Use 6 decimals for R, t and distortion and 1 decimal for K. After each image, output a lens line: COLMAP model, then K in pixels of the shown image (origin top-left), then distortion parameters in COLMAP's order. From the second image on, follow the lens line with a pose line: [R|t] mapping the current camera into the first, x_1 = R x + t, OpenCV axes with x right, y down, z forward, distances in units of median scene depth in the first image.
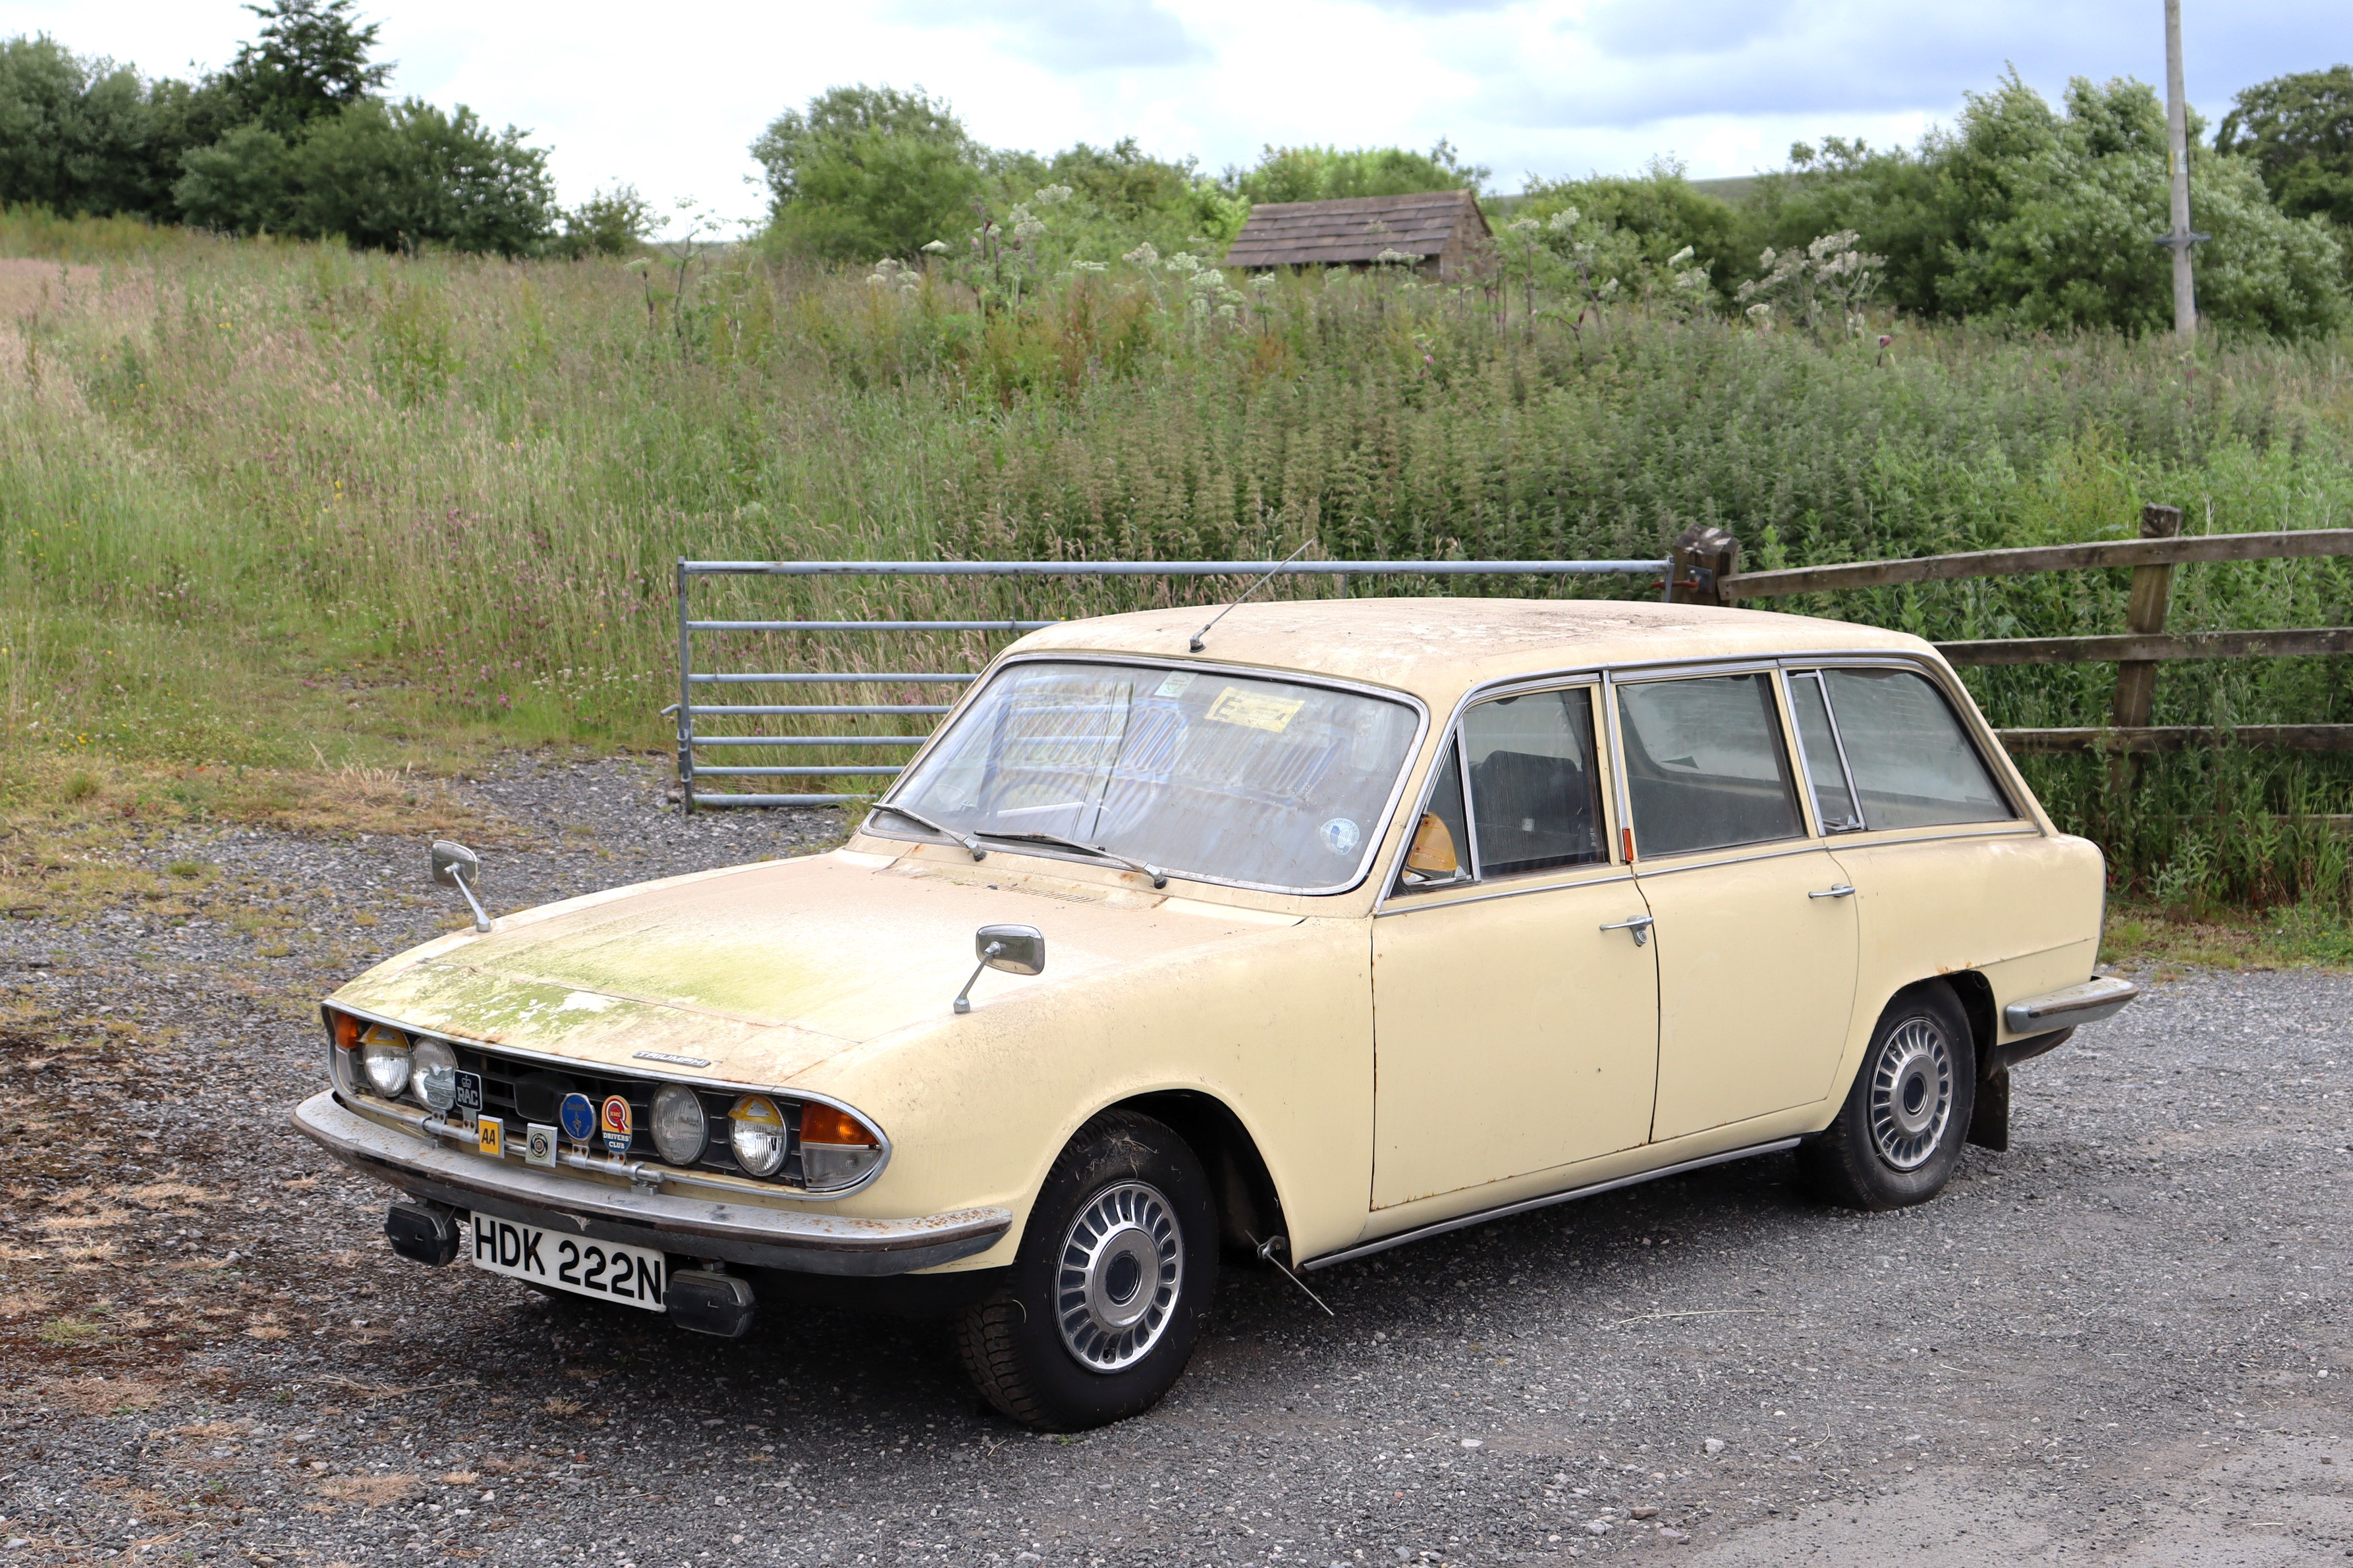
lens RADIAL K [[4461.4, 0, 1168.4], [0, 4461.4, 791.5], [0, 0, 1]] dist [0.169266, 0.000000]
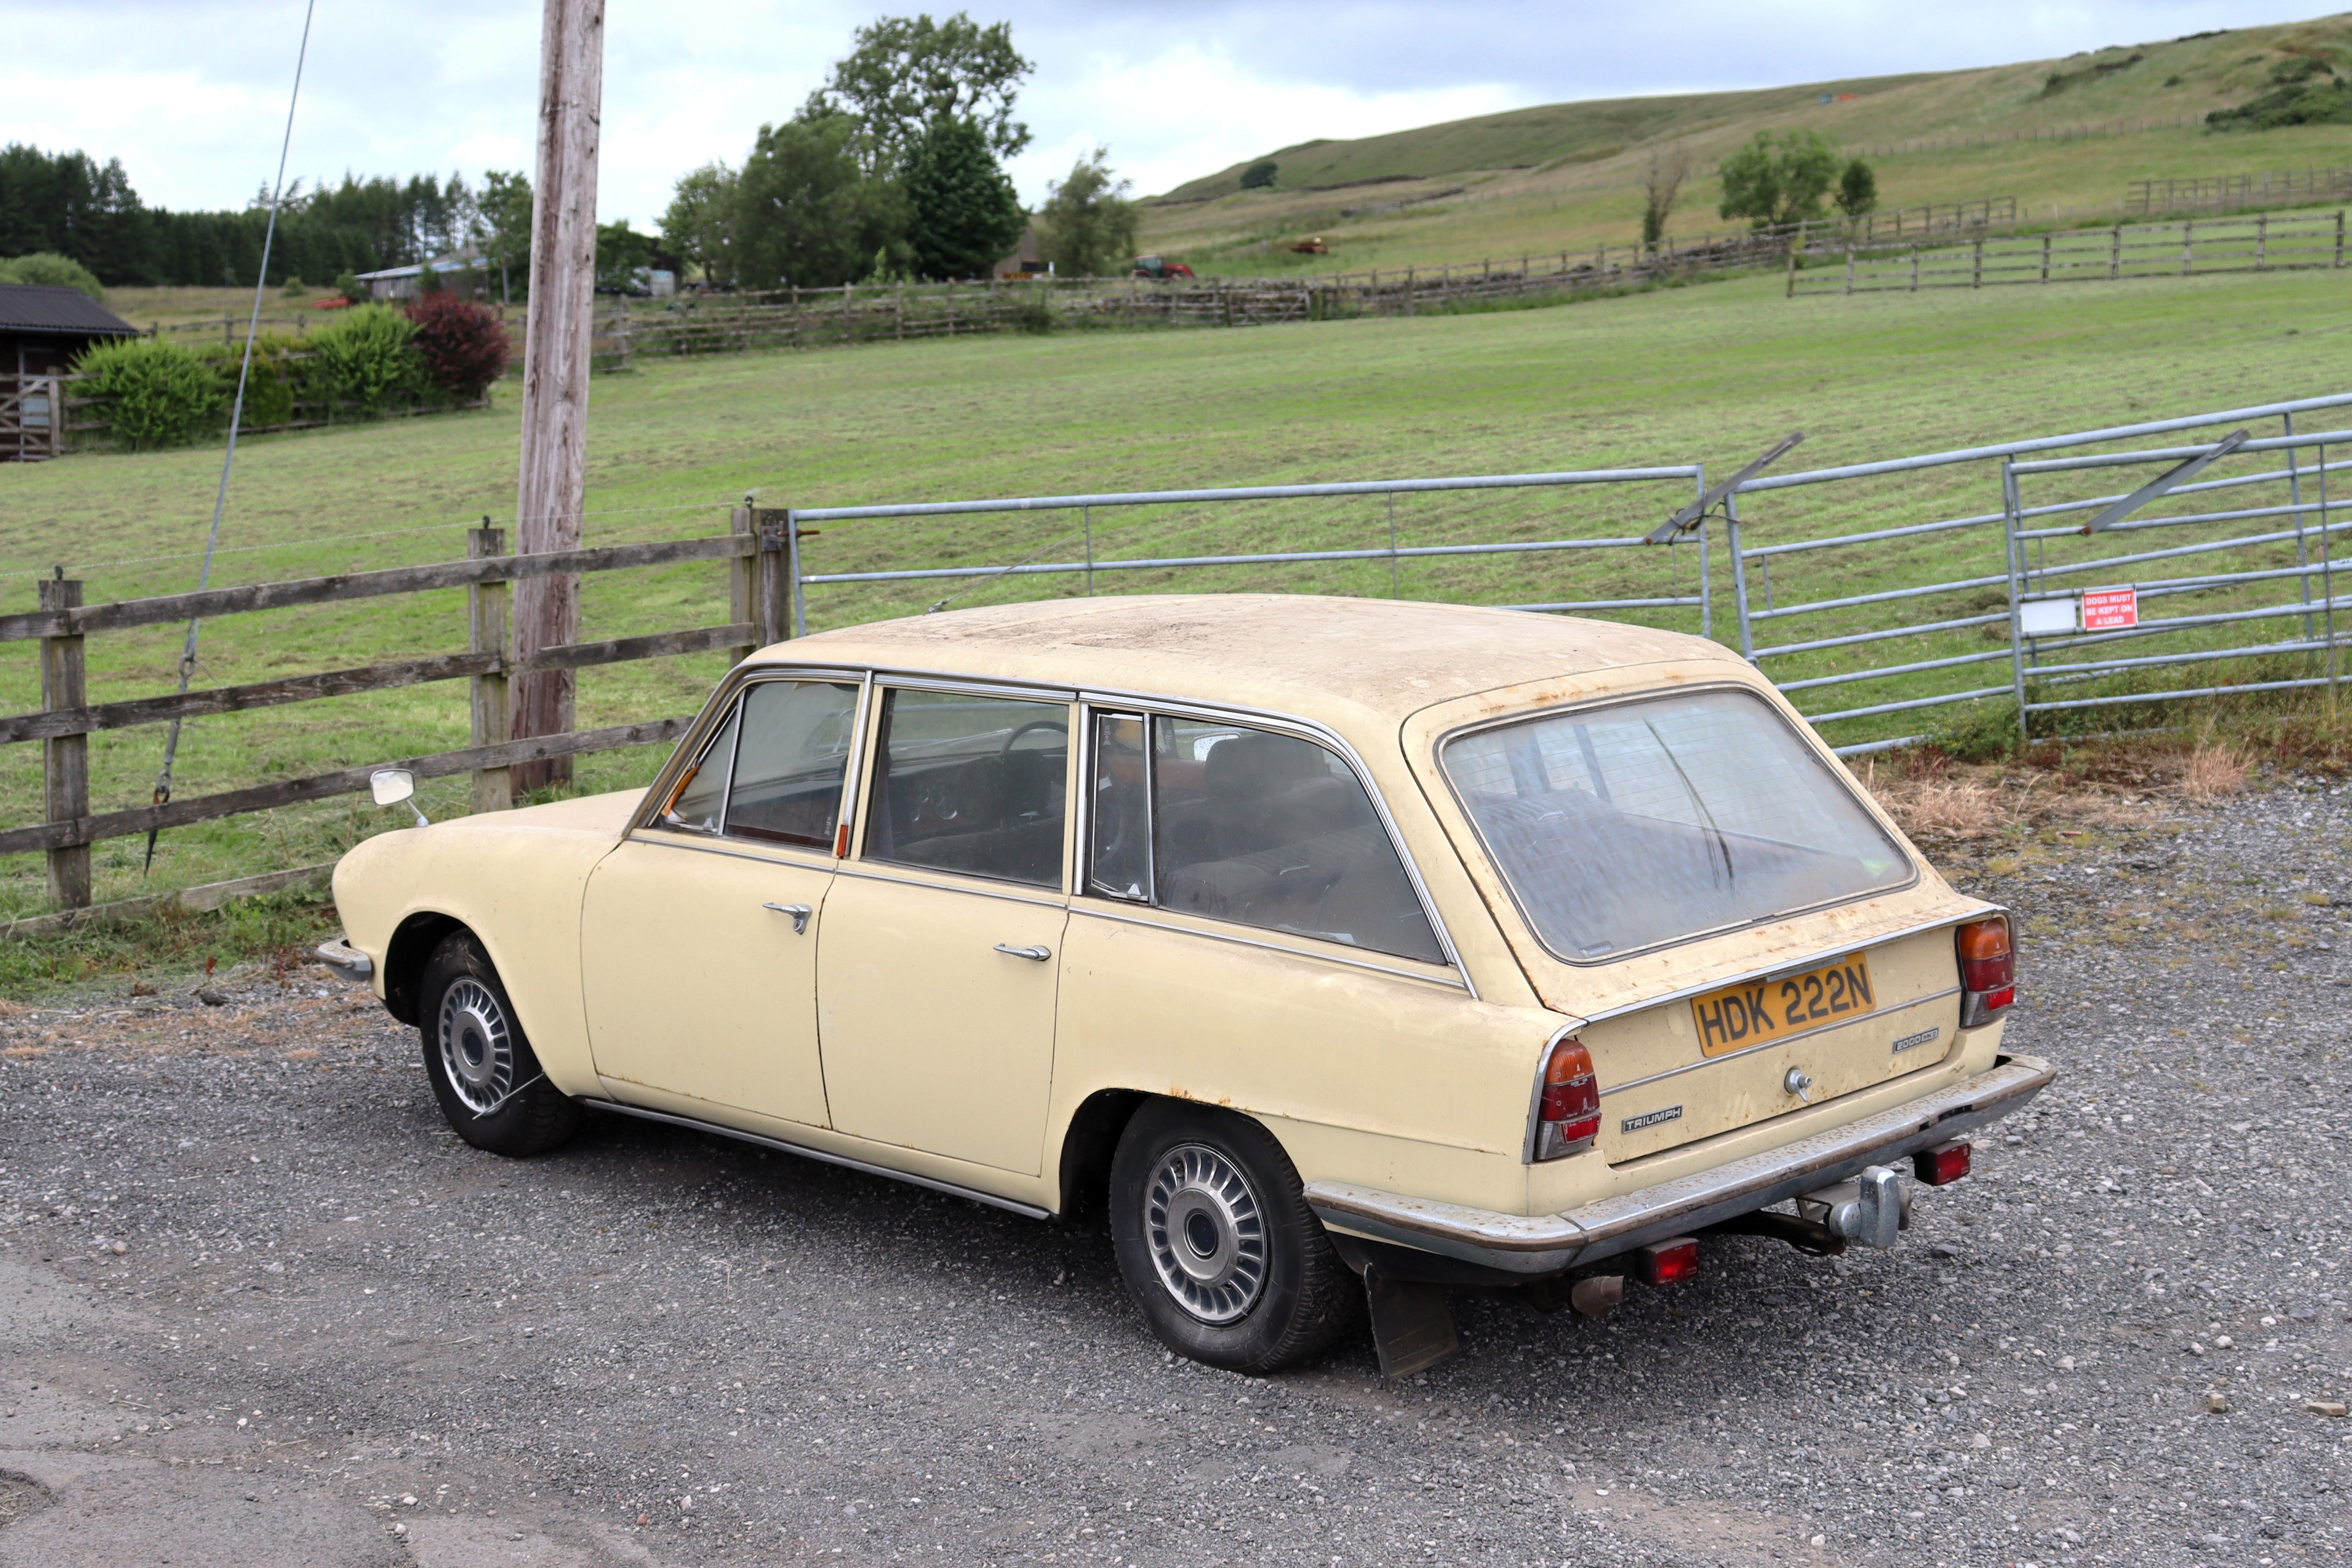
lens RADIAL K [[3221.7, 0, 1175.2], [0, 3221.7, 782.9], [0, 0, 1]] dist [0.056583, 0.000000]
pose [[-0.103206, 0.126725, -0.986554, 0.847374], [-0.073130, 0.988200, 0.134587, -0.109411], [0.991968, 0.086037, -0.092721, 1.175193]]
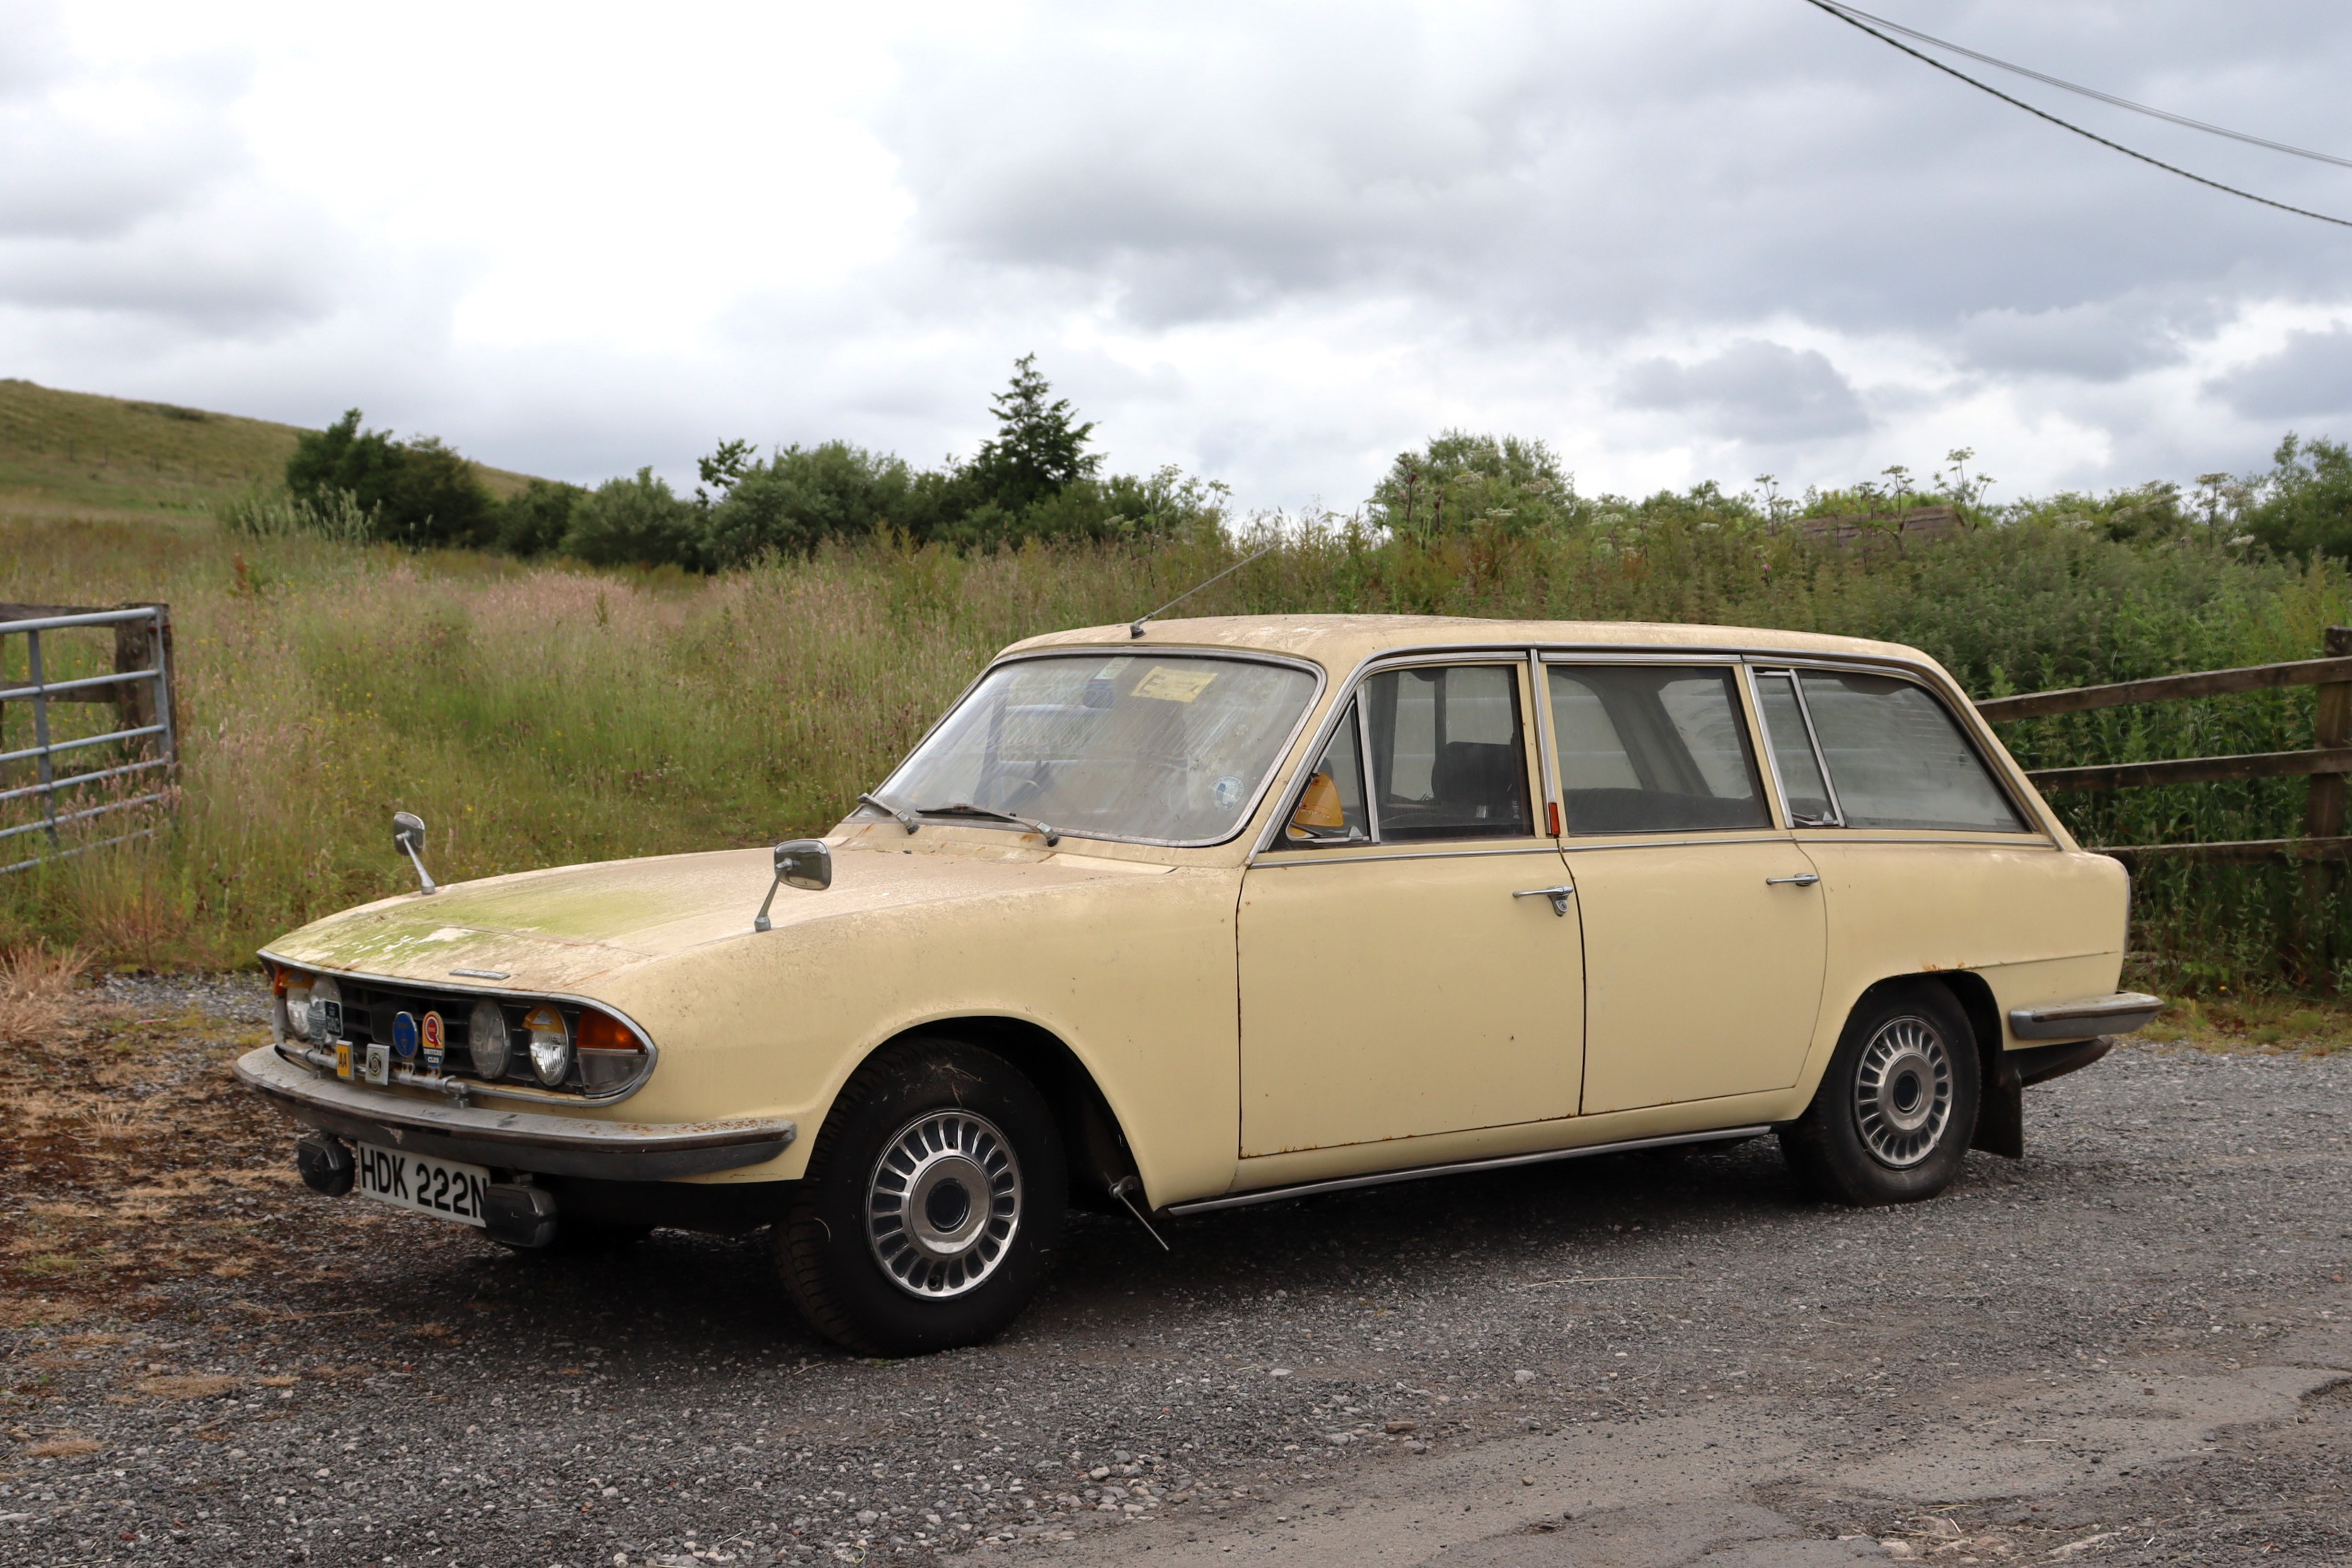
lens RADIAL K [[3680.2, 0, 1181.0], [0, 3680.2, 786.3], [0, 0, 1]] dist [0.009853, 0.000000]
pose [[0.984976, -0.013089, -0.172193, 0.167747], [-0.000611, 0.996853, -0.079273, 0.072719], [0.172688, 0.078187, 0.981868, 0.170809]]
